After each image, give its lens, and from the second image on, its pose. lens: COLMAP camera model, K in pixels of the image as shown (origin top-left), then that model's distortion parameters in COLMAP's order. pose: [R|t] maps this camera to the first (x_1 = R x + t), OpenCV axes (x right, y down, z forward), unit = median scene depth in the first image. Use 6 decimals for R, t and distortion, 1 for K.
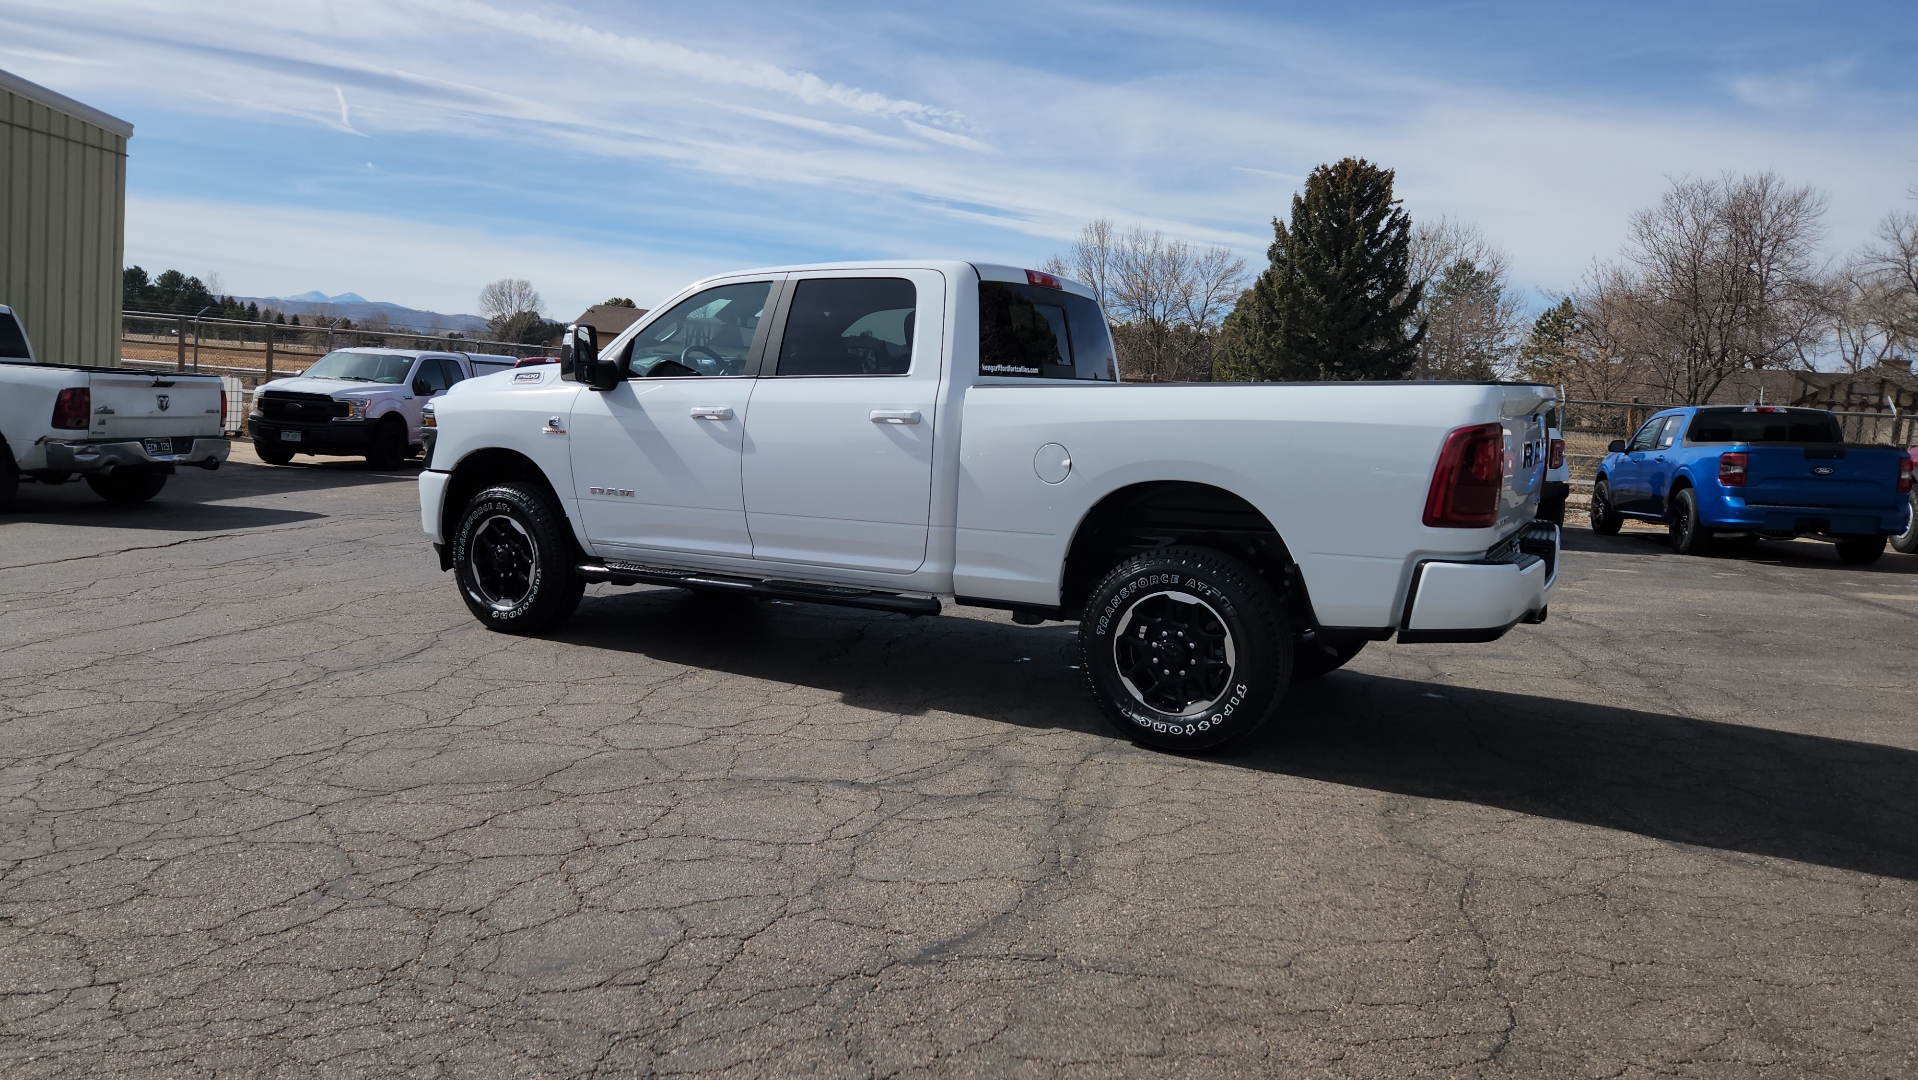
lens RADIAL K [[1289.7, 0, 912.1], [0, 1289.7, 539.8], [0, 0, 1]] dist [0.077978, -0.062428]
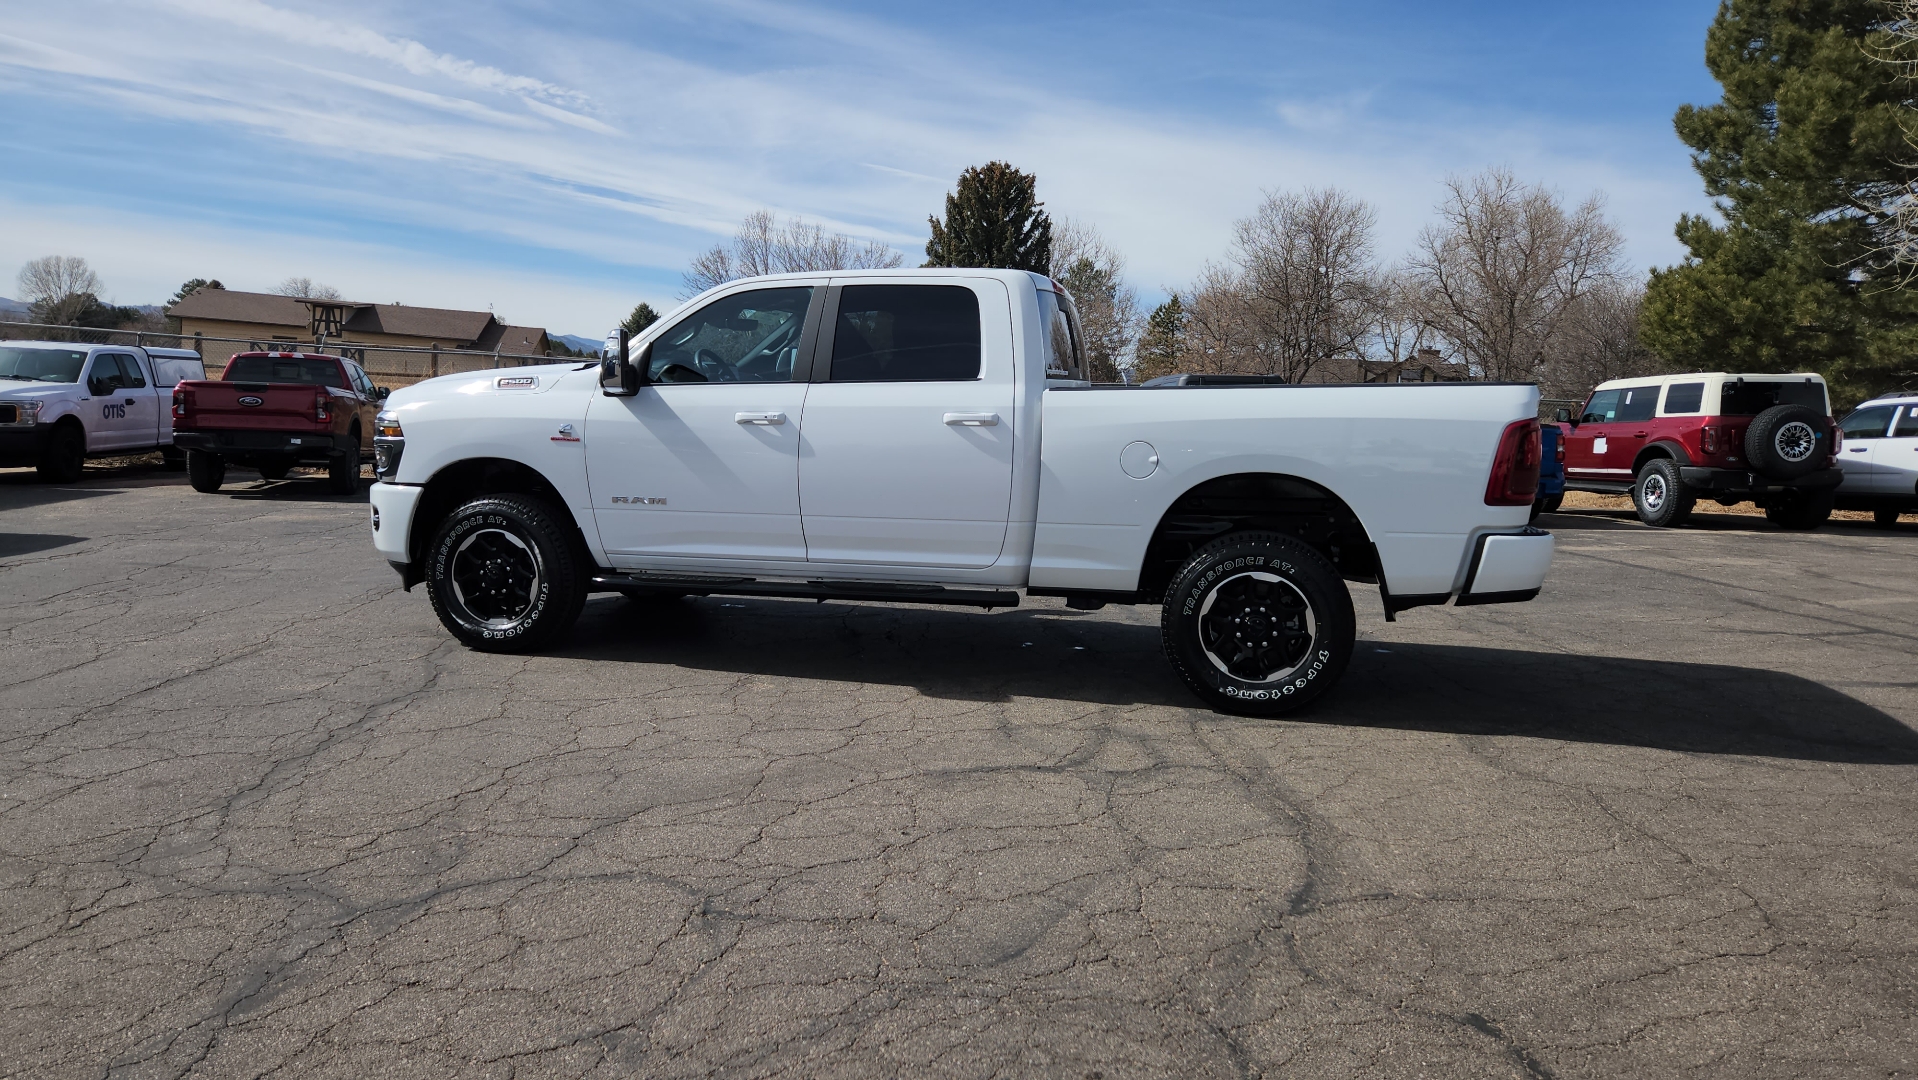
lens RADIAL K [[1287.0, 0, 923.0], [0, 1287.0, 532.9], [0, 0, 1]] dist [0.079730, -0.065401]
pose [[0.959651, -0.042585, 0.277951, -0.029696], [0.041711, 0.999089, 0.009060, -0.001233], [-0.278084, 0.002899, 0.960552, 0.000551]]
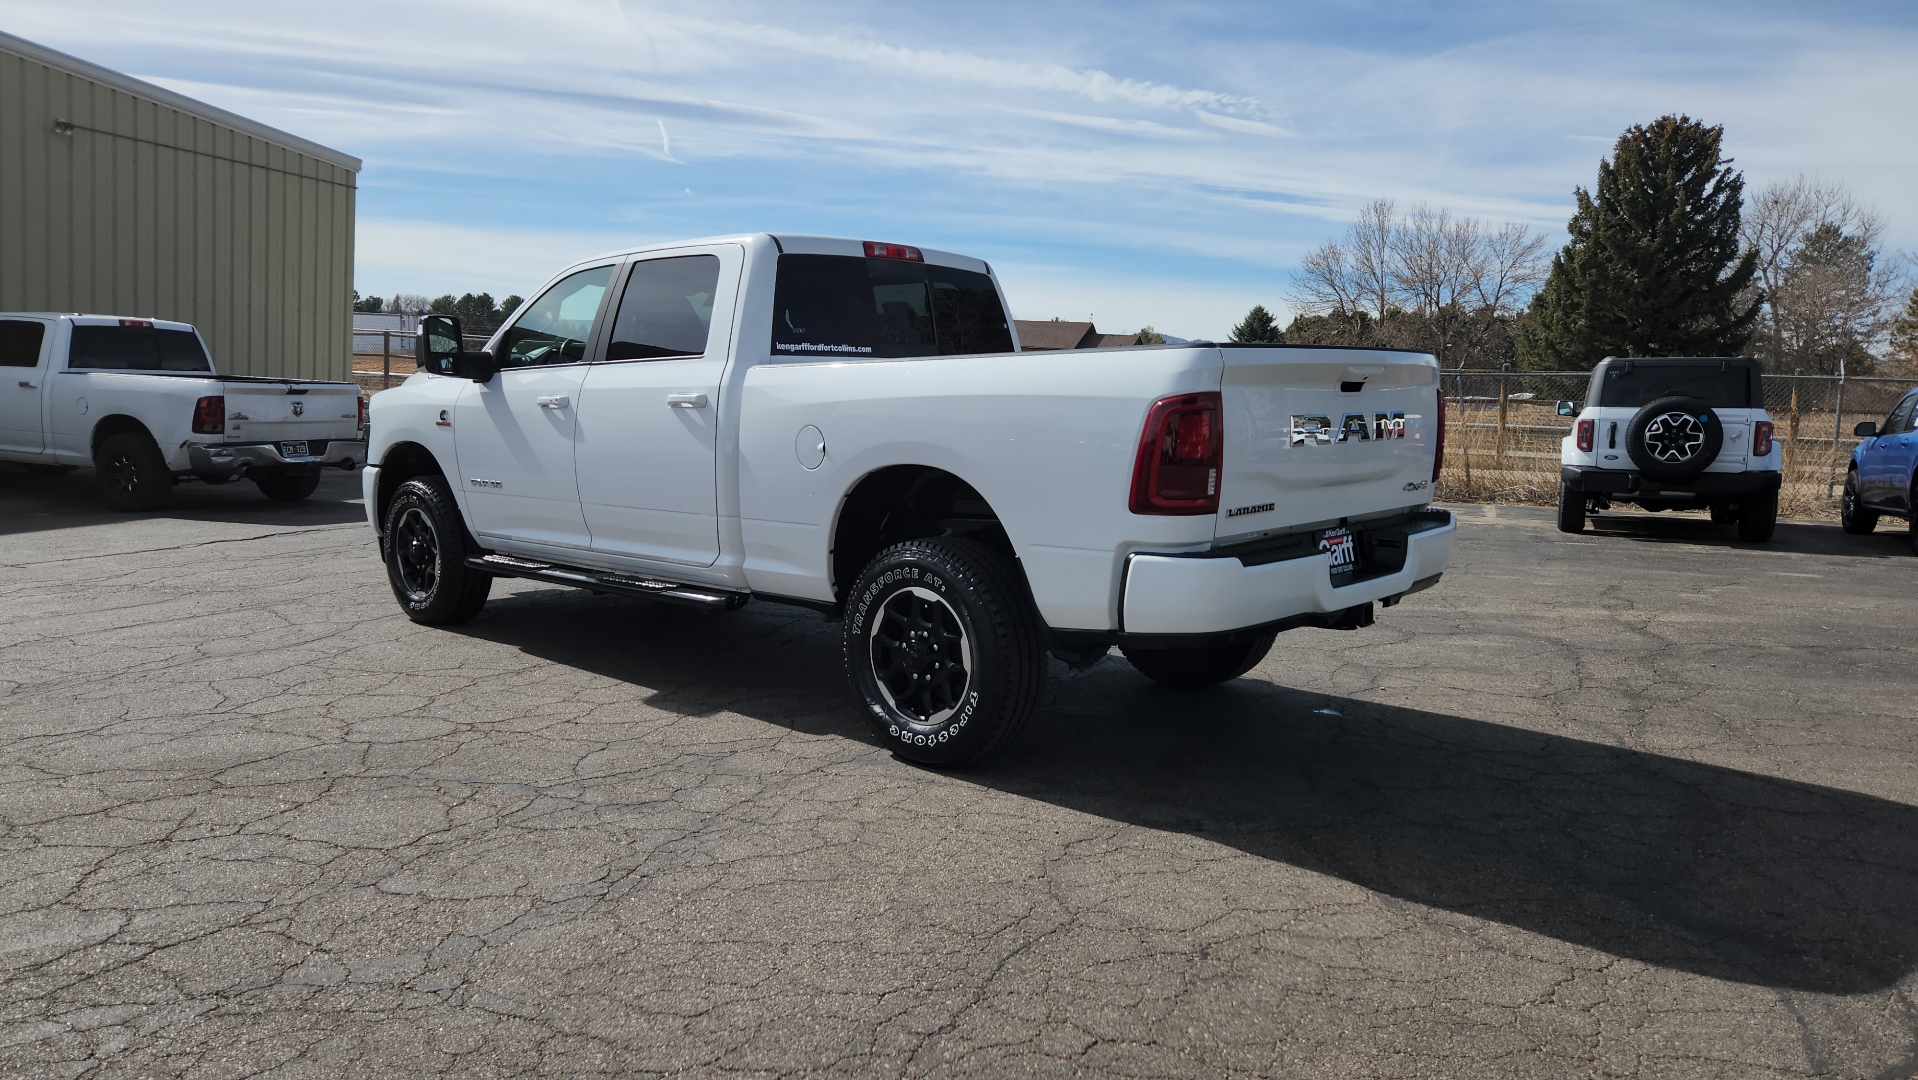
lens RADIAL K [[1286.7, 0, 923.3], [0, 1286.7, 547.5], [0, 0, 1]] dist [0.071020, -0.057069]
pose [[0.976684, 0.004456, -0.214634, 0.030921], [-0.003309, 0.999978, 0.005704, 0.000547], [0.214654, -0.004861, 0.976678, 0.009573]]
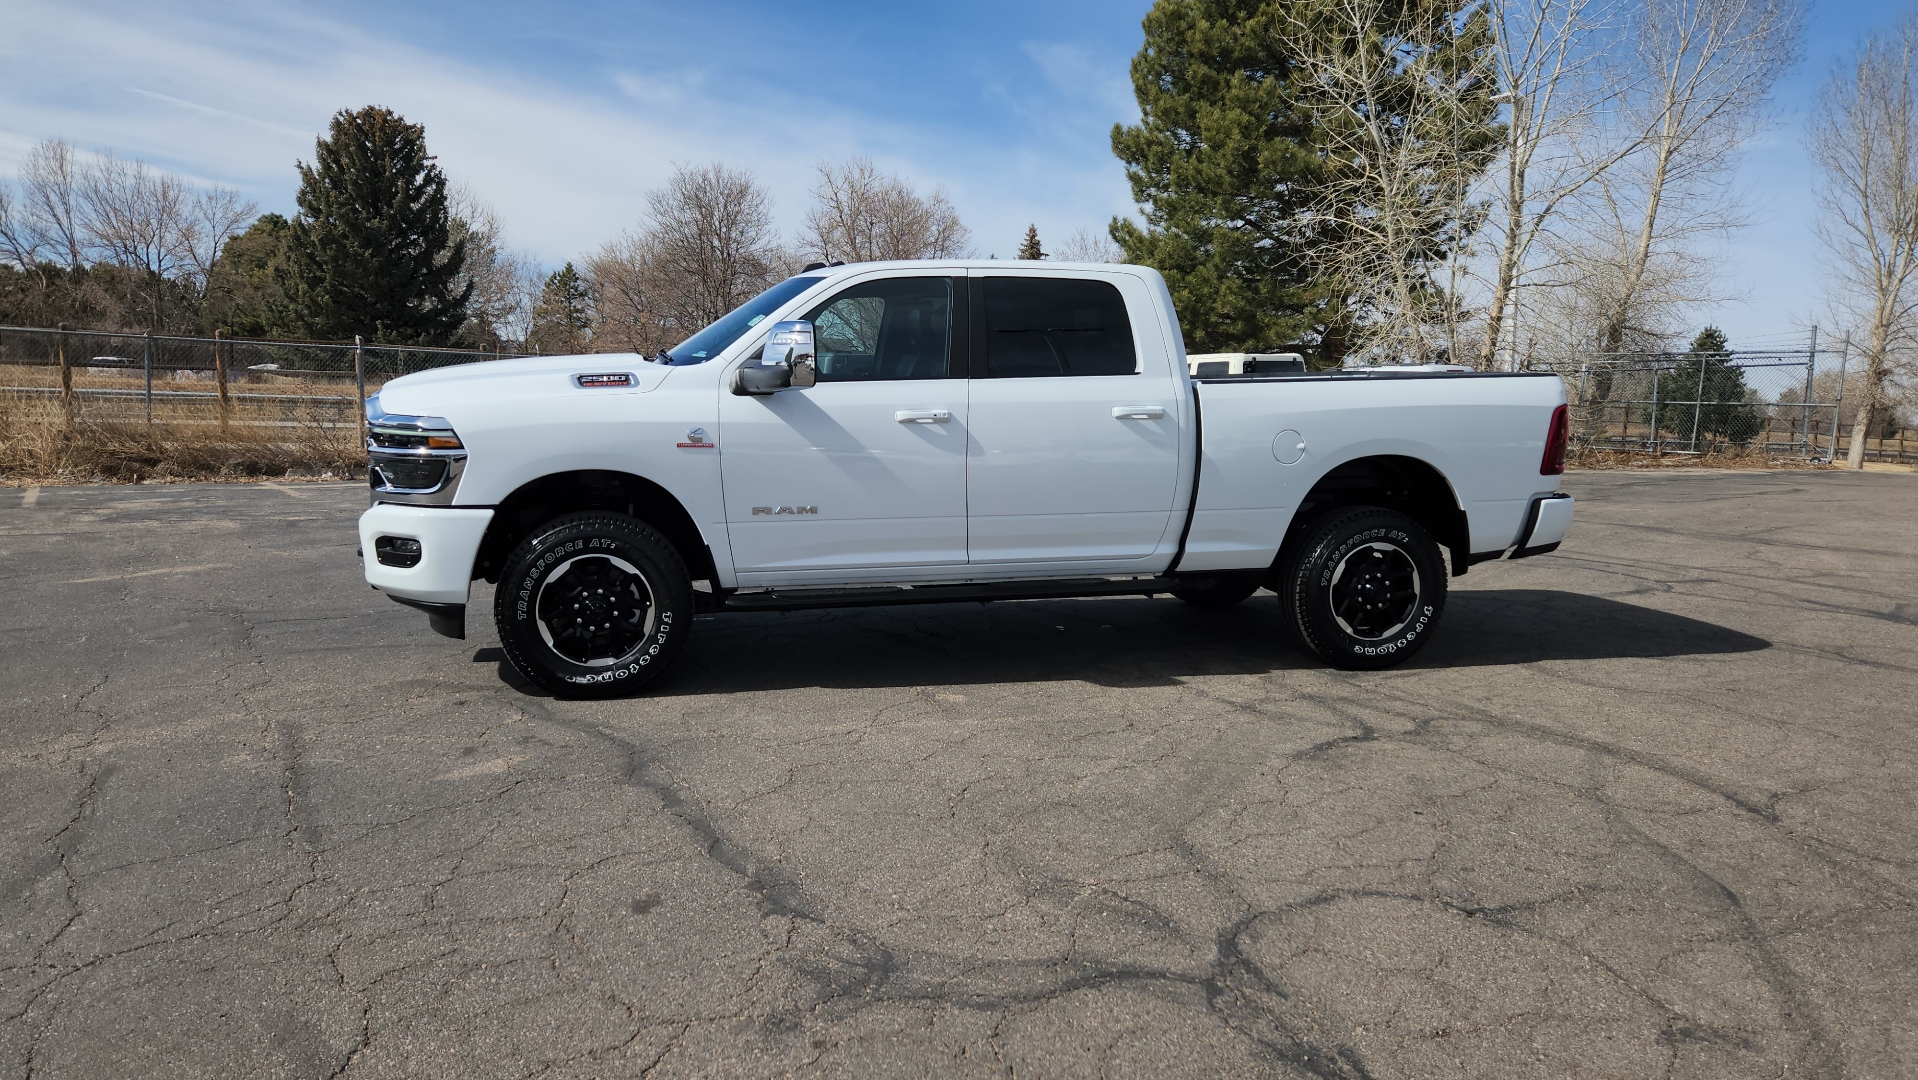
lens RADIAL K [[1287.0, 0, 923.0], [0, 1287.0, 532.9], [0, 0, 1]] dist [0.079730, -0.065401]
pose [[0.715698, -0.107638, 0.690065, -0.076865], [0.087361, 0.994089, 0.064454, -0.007001], [-0.692924, 0.014155, 0.720871, 0.030271]]
